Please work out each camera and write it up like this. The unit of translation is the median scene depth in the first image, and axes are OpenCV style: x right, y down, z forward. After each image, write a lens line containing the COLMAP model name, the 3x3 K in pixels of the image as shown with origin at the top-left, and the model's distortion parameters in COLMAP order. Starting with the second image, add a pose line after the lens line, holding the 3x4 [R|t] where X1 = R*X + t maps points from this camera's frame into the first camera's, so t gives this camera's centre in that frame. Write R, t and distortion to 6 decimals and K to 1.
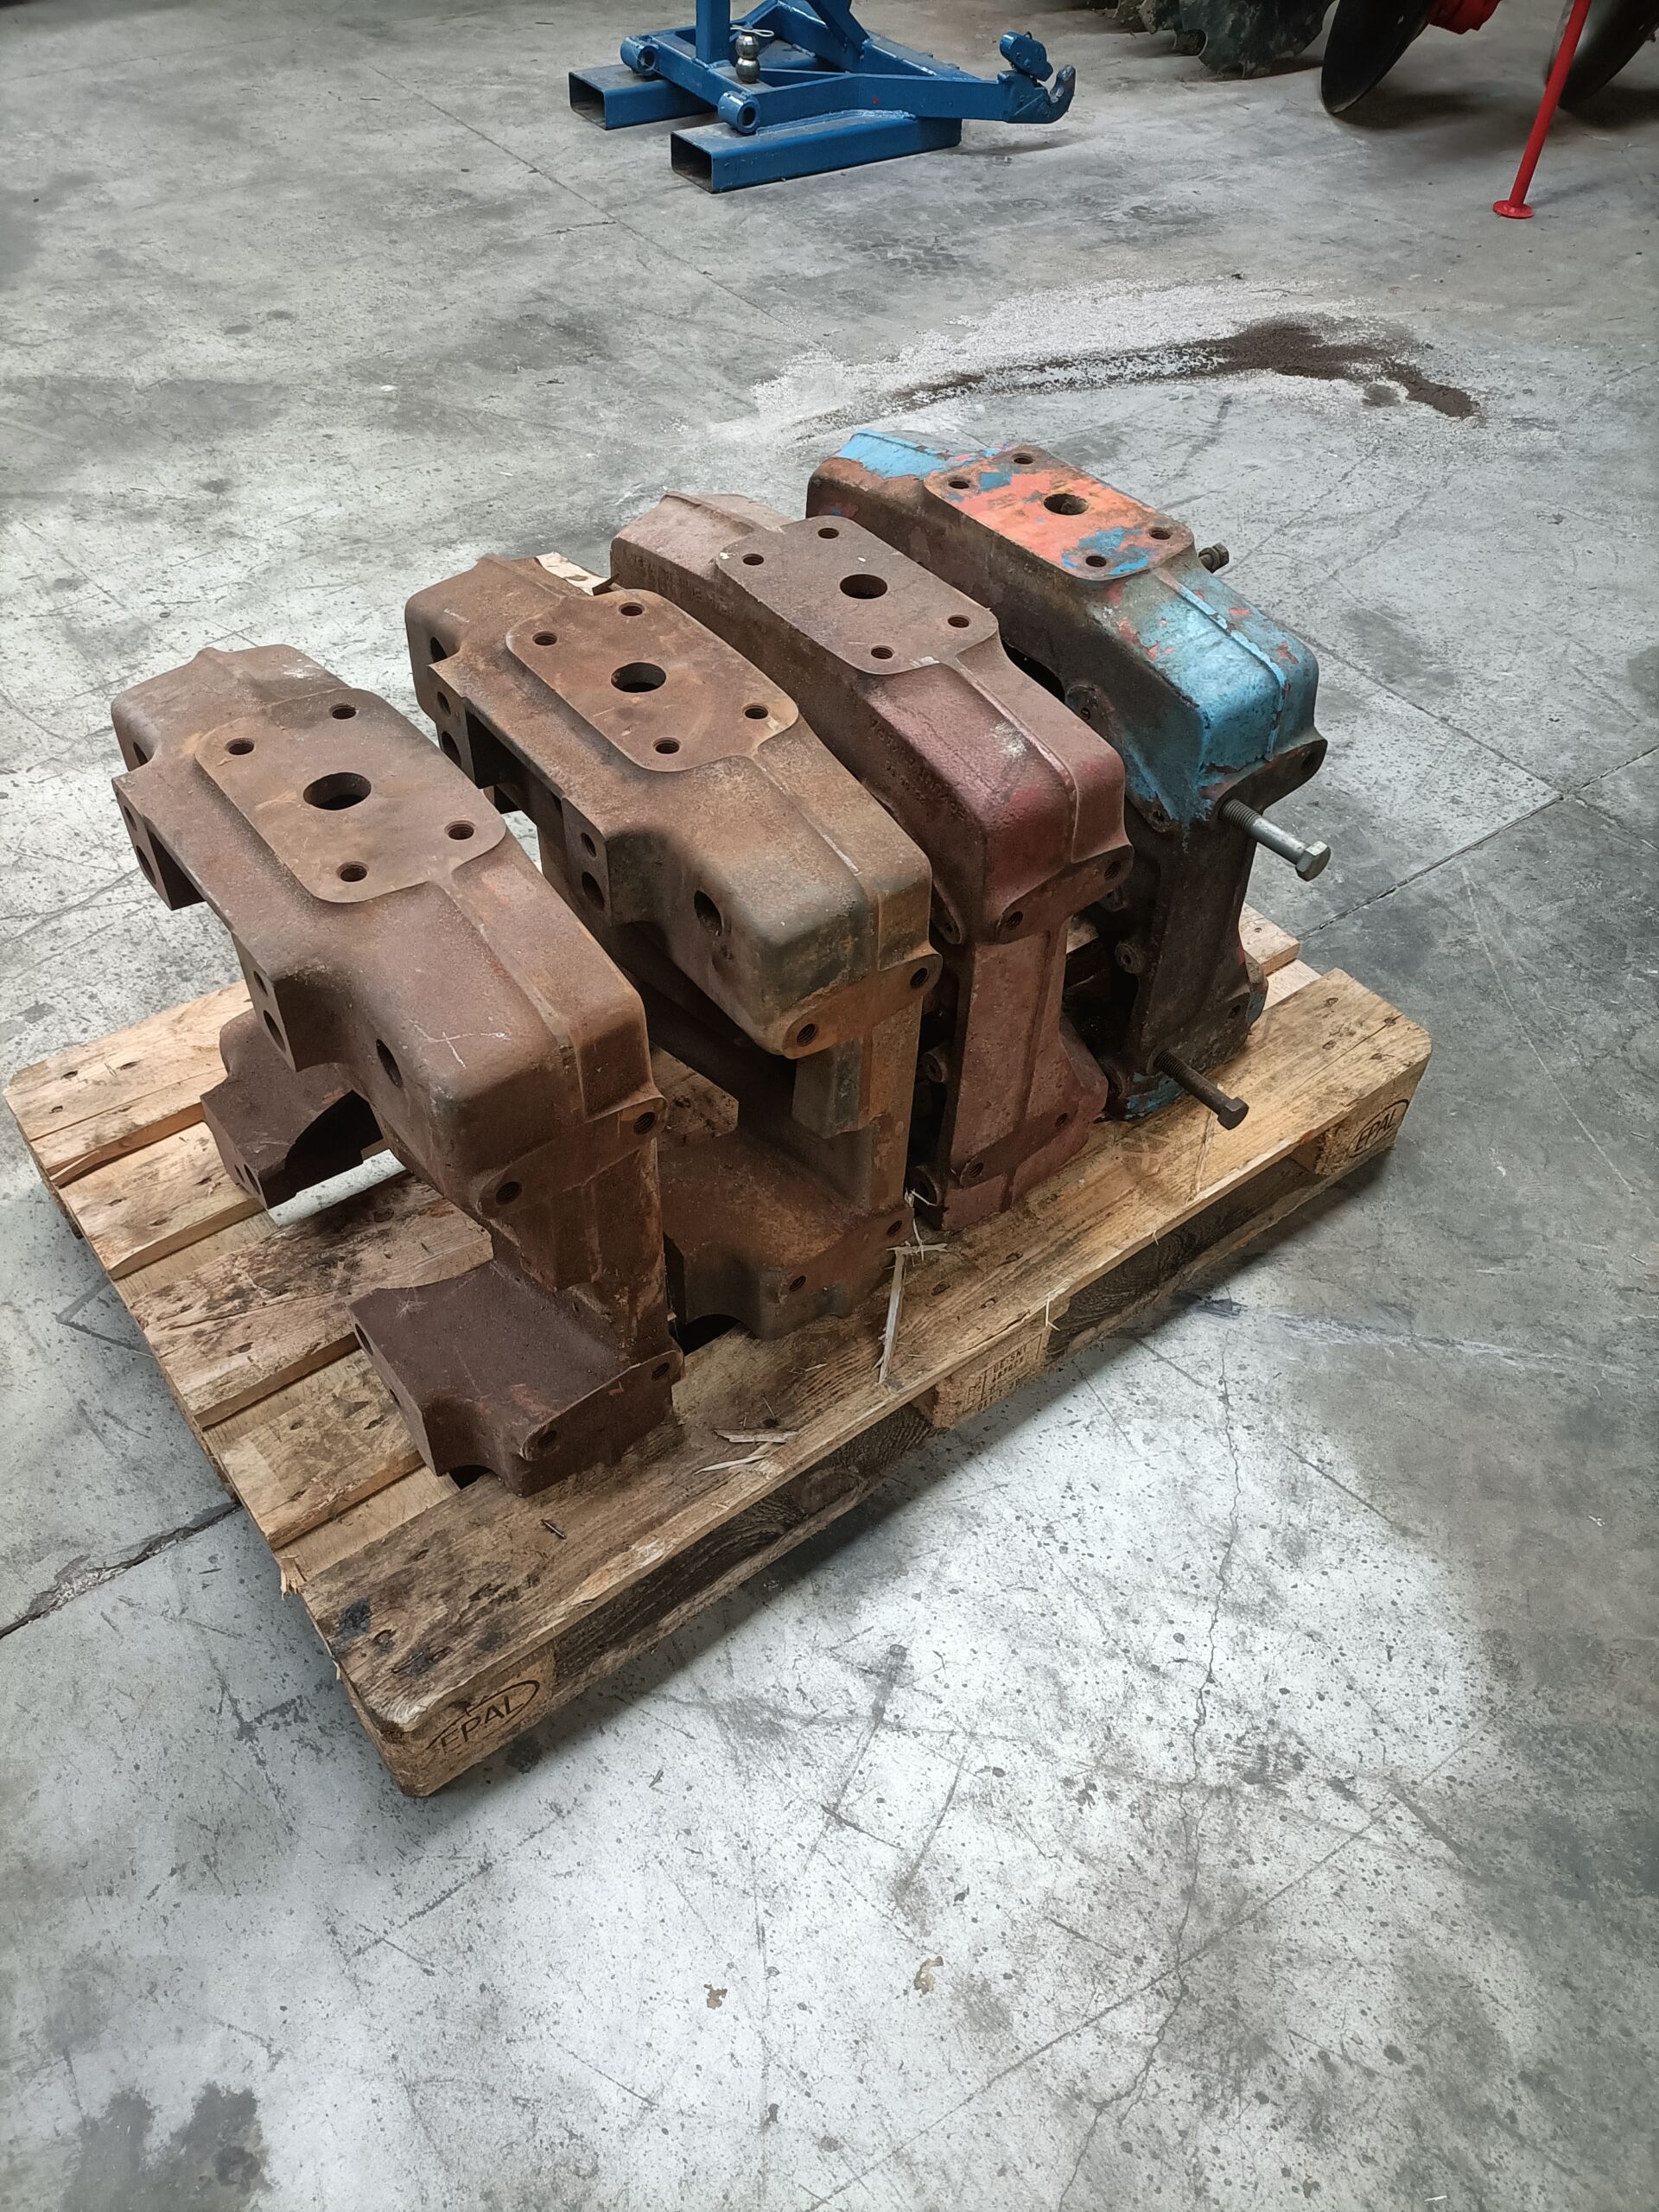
lens RADIAL K [[1649.0, 0, 822.3], [0, 1649.0, 1101.1], [0, 0, 1]] dist [0.049085, -0.068120]
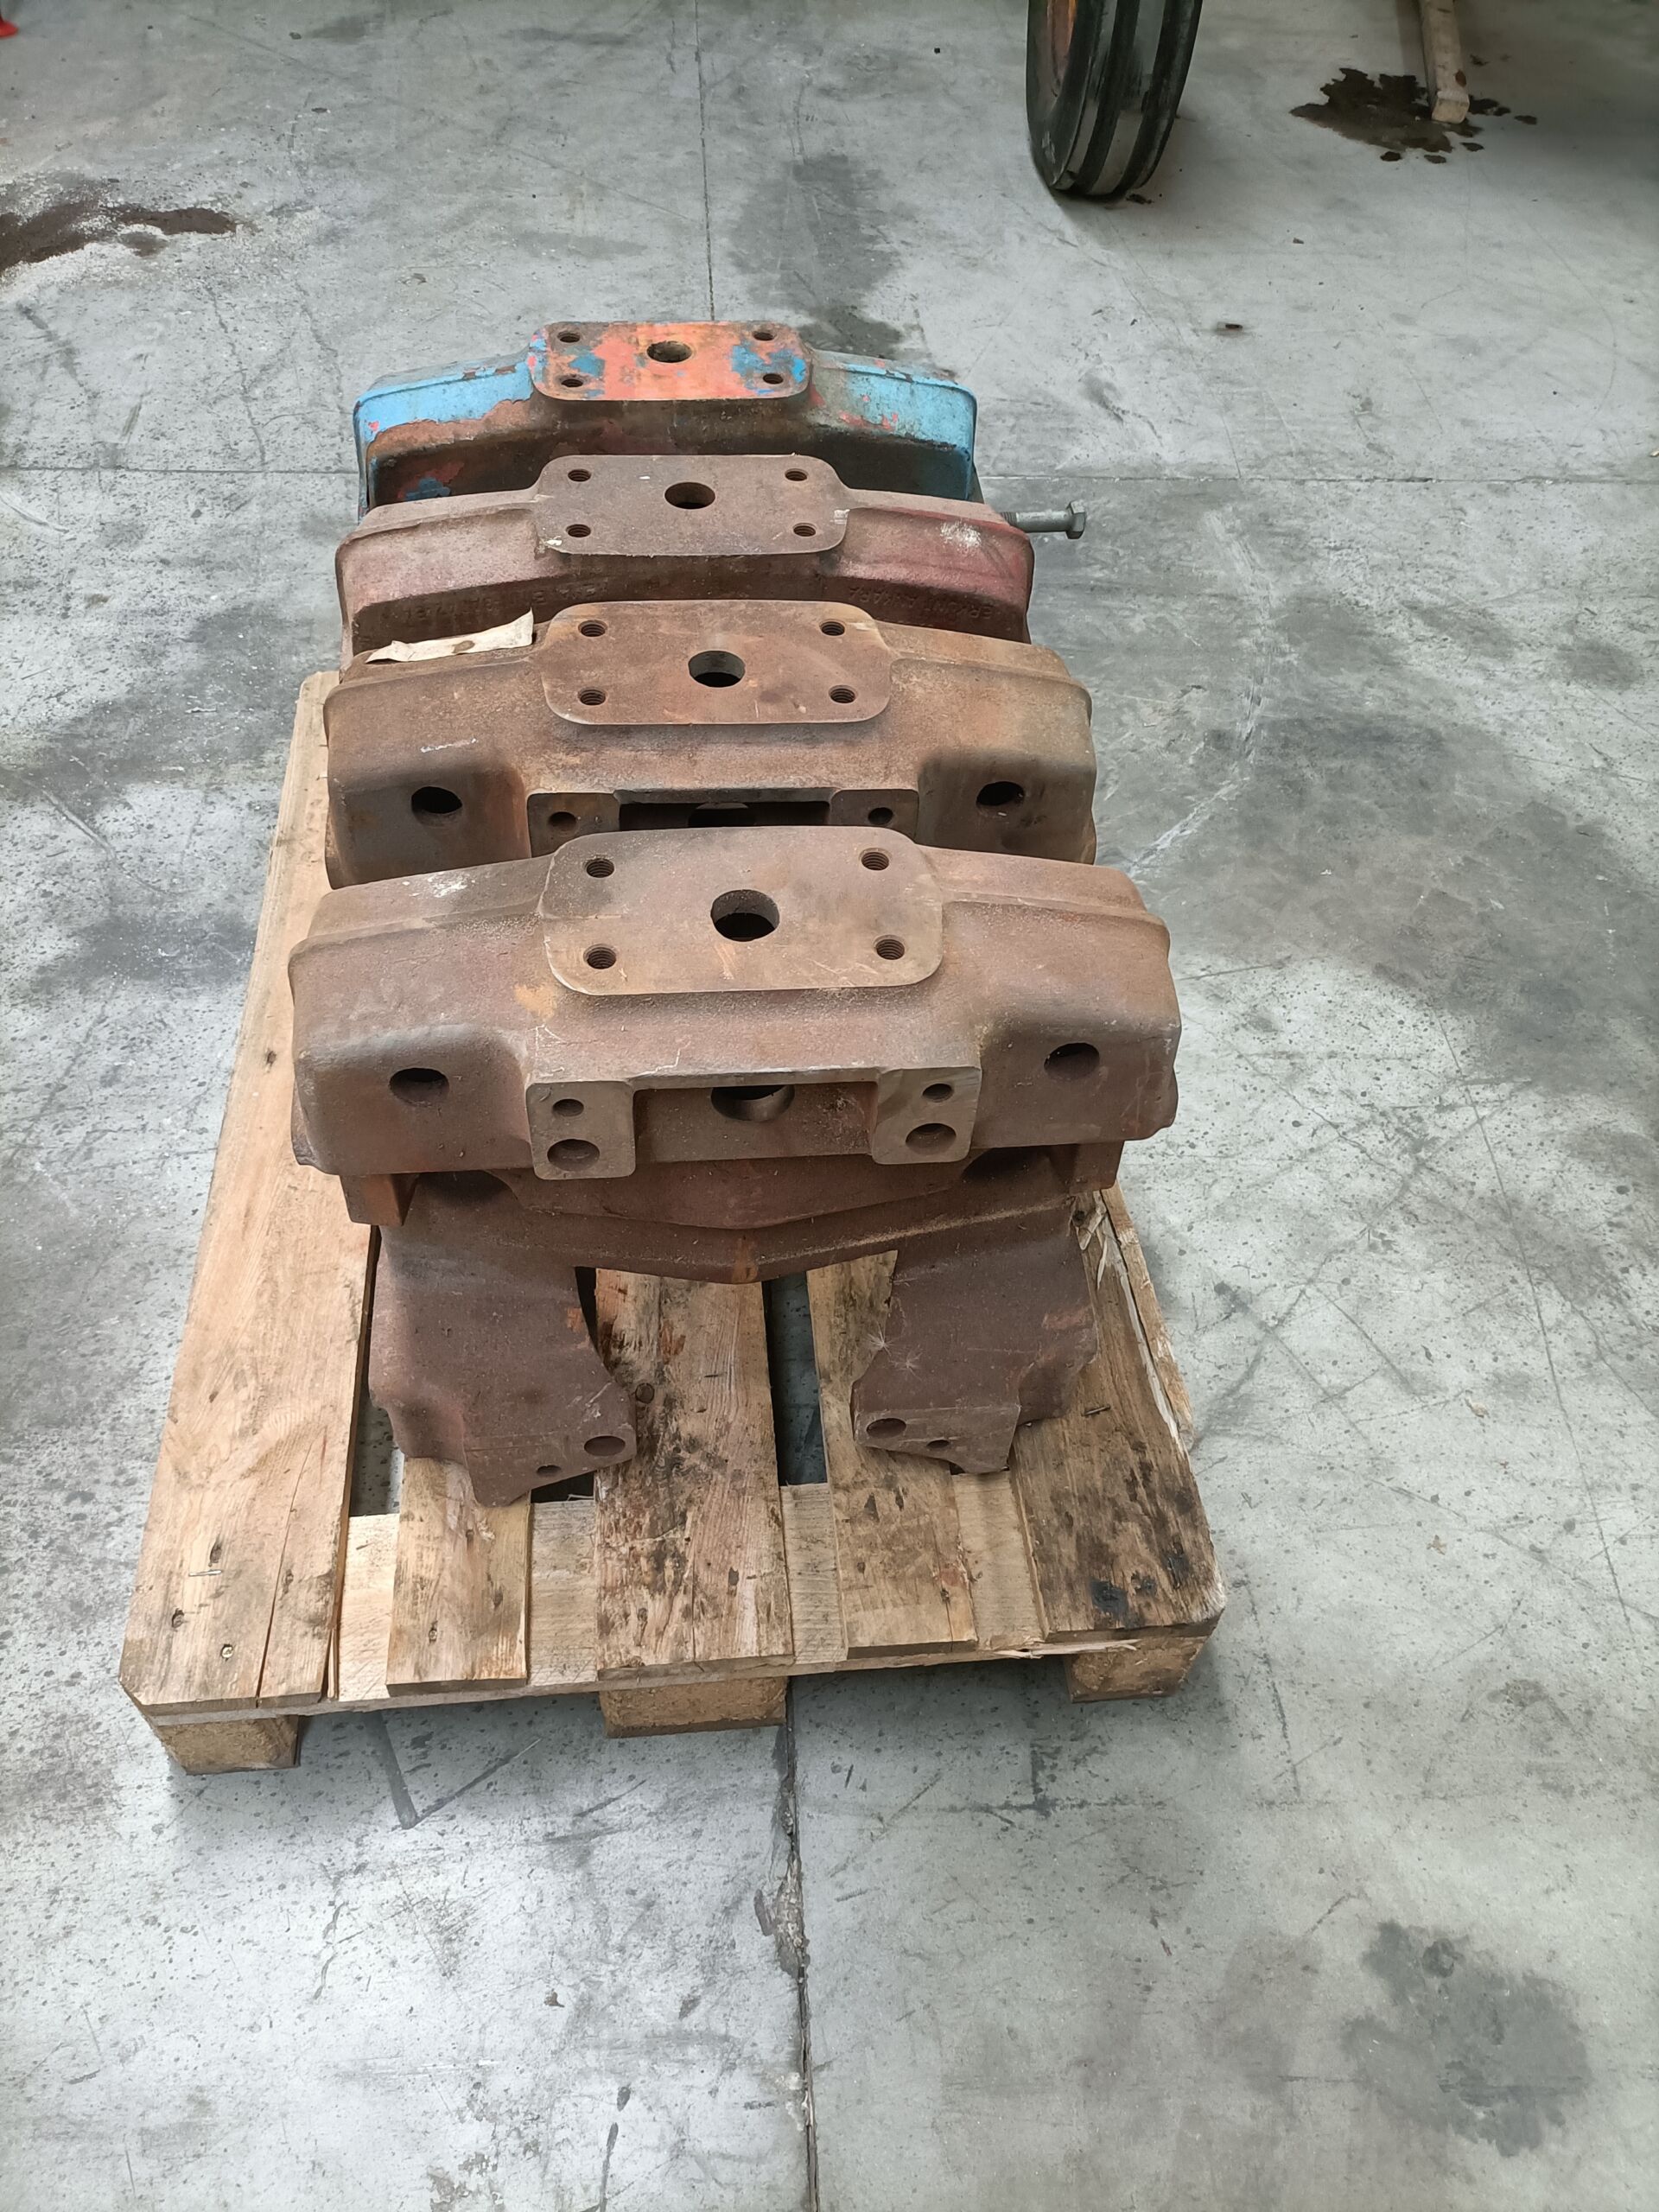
lens RADIAL K [[1649.1, 0, 827.7], [0, 1649.1, 1100.5], [0, 0, 1]] dist [0.045128, -0.047675]
pose [[0.531196, -0.649973, 0.543476, -0.631609], [0.593448, 0.743254, 0.308859, -0.279181], [-0.604691, 0.158460, 0.780538, 0.244300]]
